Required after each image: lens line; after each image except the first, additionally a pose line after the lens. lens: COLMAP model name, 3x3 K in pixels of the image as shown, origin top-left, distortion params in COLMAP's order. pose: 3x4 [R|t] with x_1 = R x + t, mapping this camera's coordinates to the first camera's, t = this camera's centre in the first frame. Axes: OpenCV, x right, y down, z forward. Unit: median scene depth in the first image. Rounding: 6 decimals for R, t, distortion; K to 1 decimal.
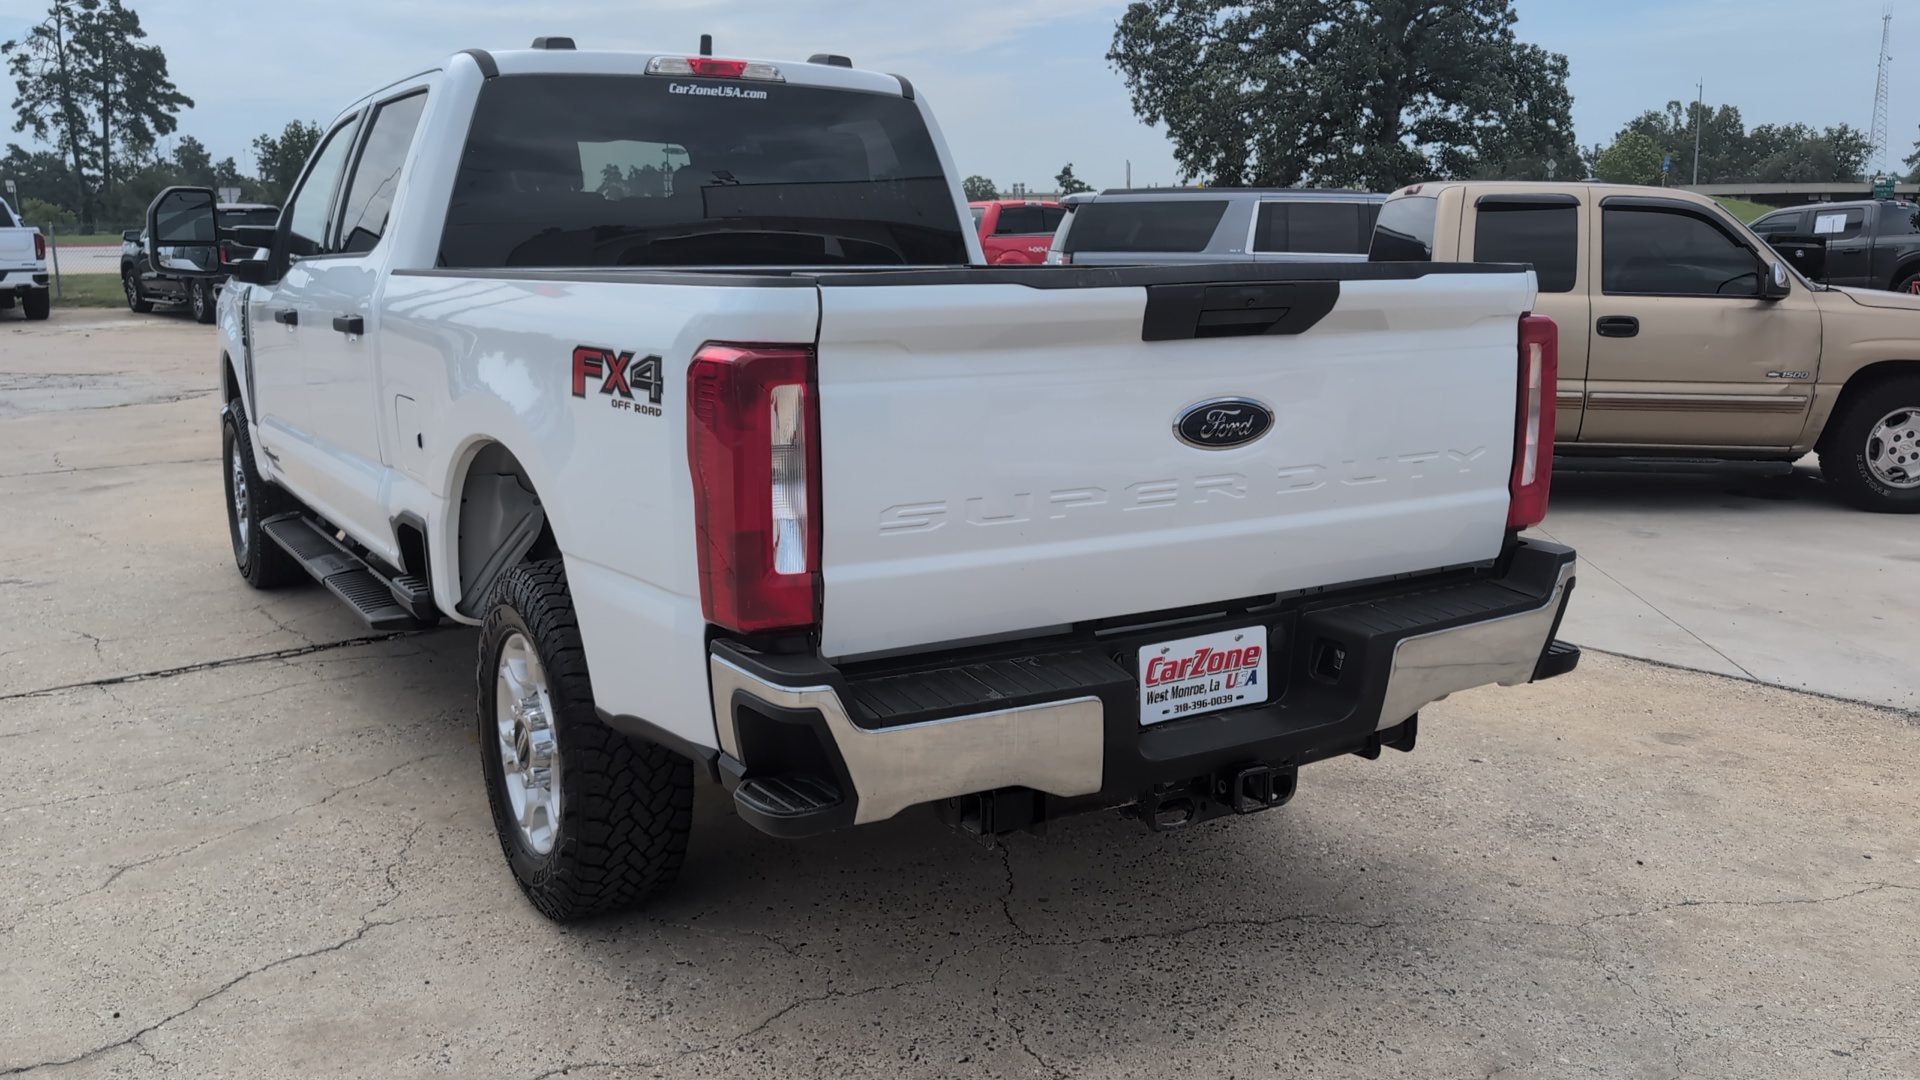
lens RADIAL K [[1611.5, 0, 969.9], [0, 1611.5, 550.2], [0, 0, 1]] dist [0.024779, -0.035144]
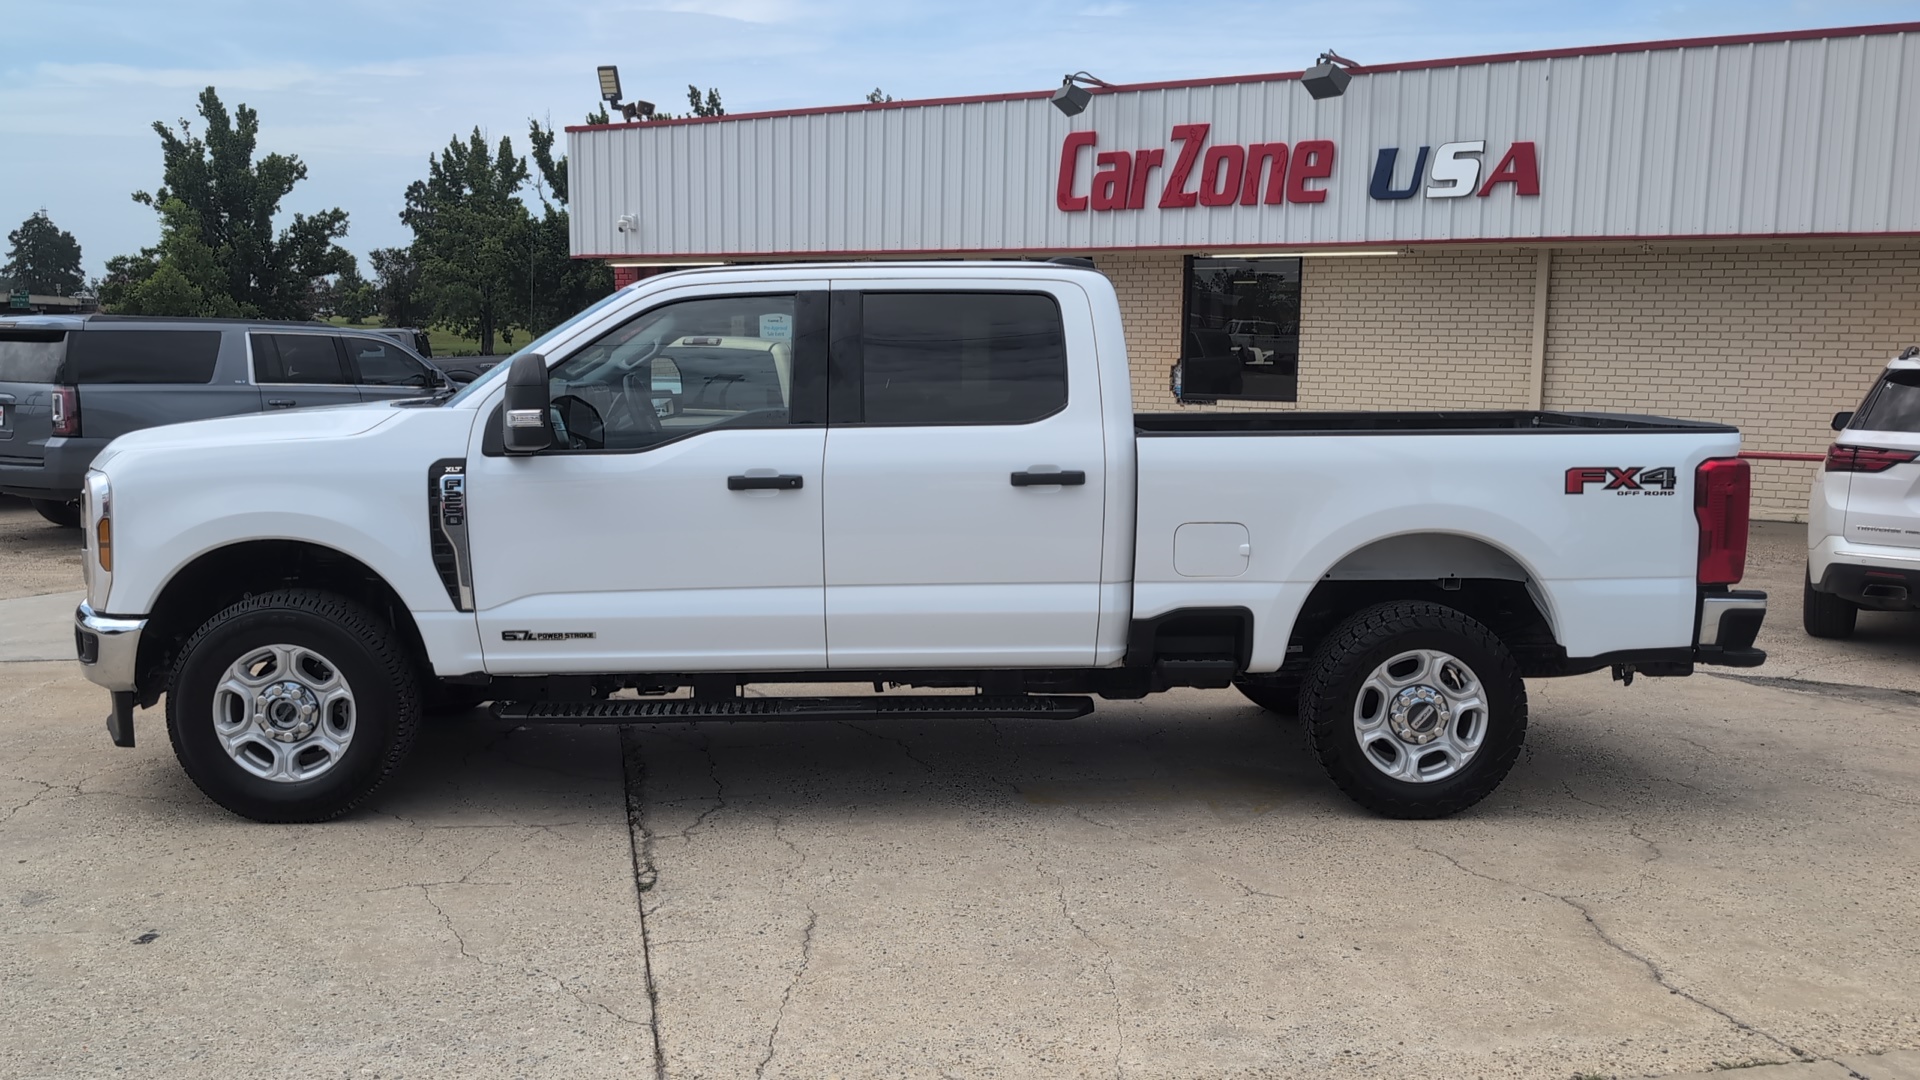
lens RADIAL K [[1611.5, 0, 969.0], [0, 1611.5, 533.1], [0, 0, 1]] dist [0.024779, -0.035144]
pose [[0.489251, -0.090349, 0.867451, -1.990410], [0.156027, 0.987641, 0.014866, -0.166473], [-0.858073, 0.128073, 0.497301, 0.582536]]
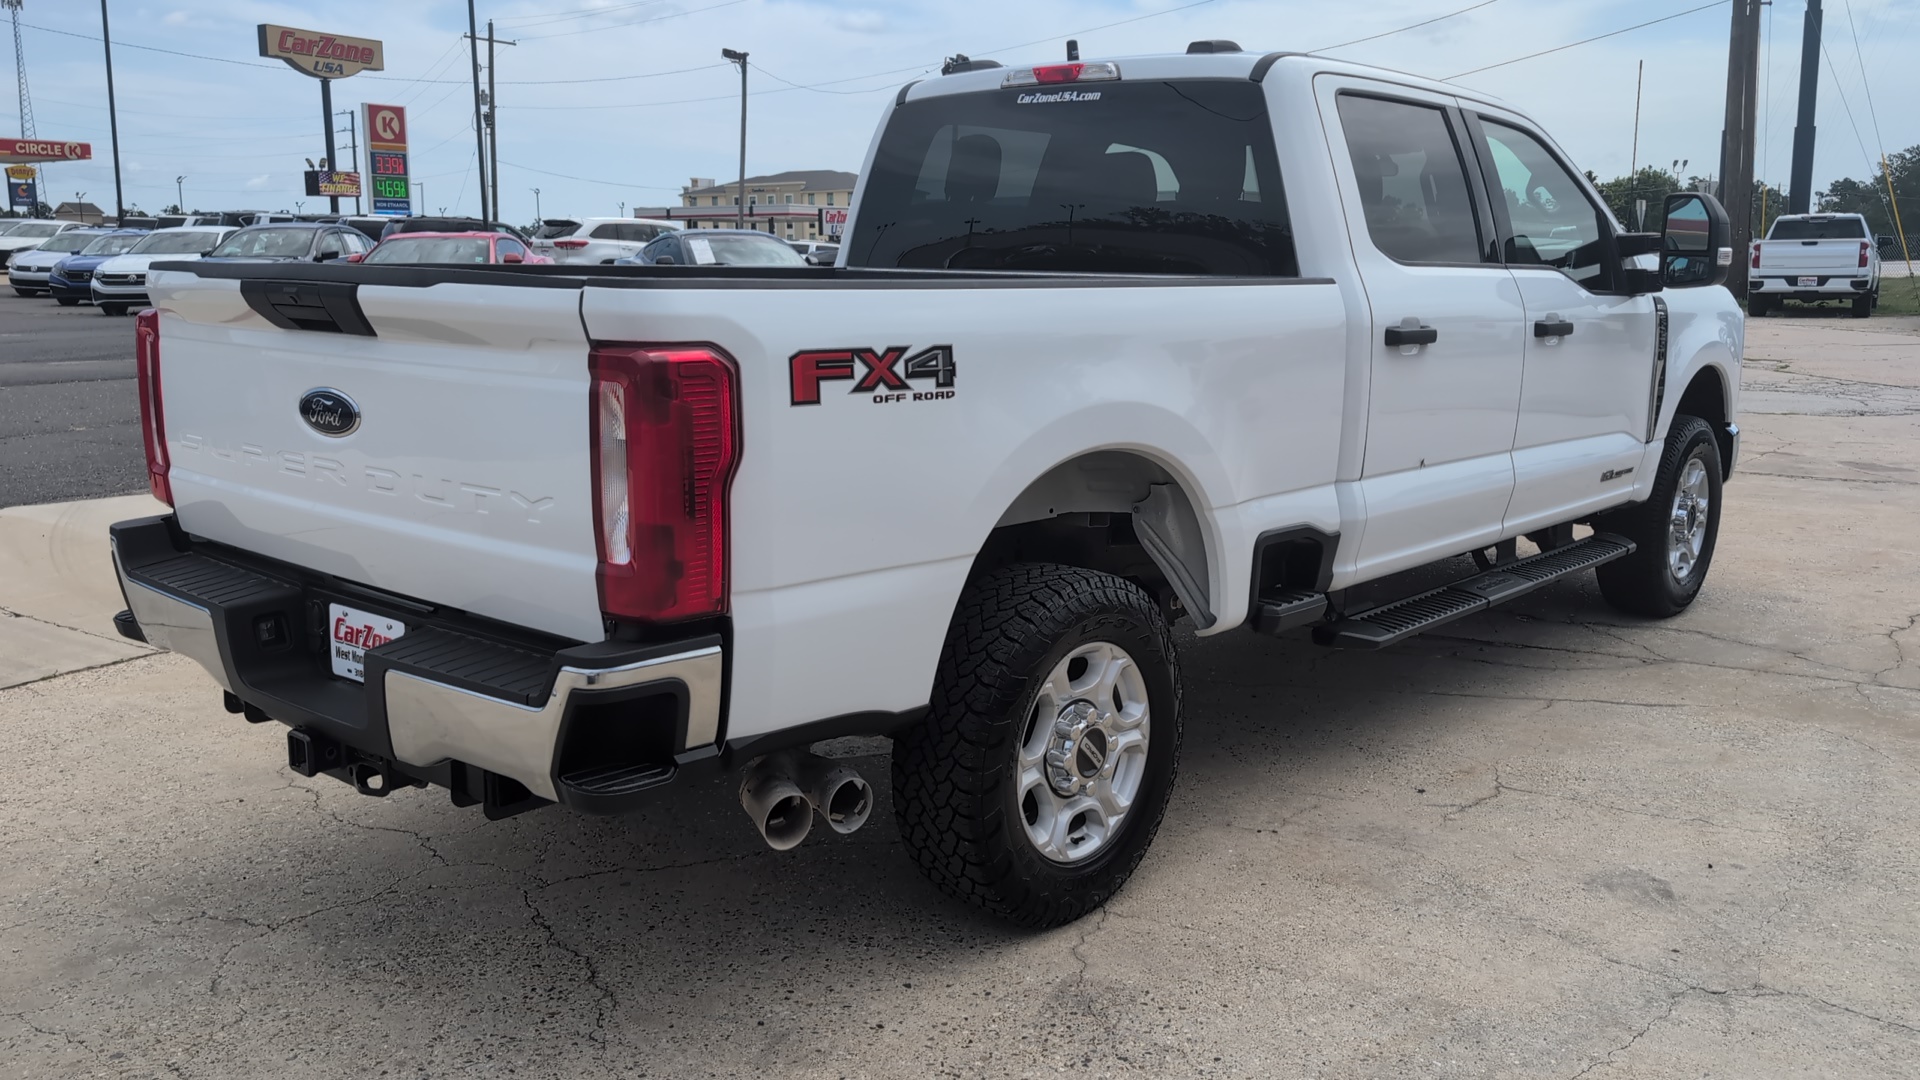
lens RADIAL K [[1611.5, 0, 973.3], [0, 1611.5, 549.6], [0, 0, 1]] dist [0.024779, -0.035144]
pose [[0.299758, 0.184357, -0.936033, 1.123801], [-0.188575, 0.973242, 0.131295, -0.181996], [0.935192, 0.137155, 0.326503, 0.910725]]
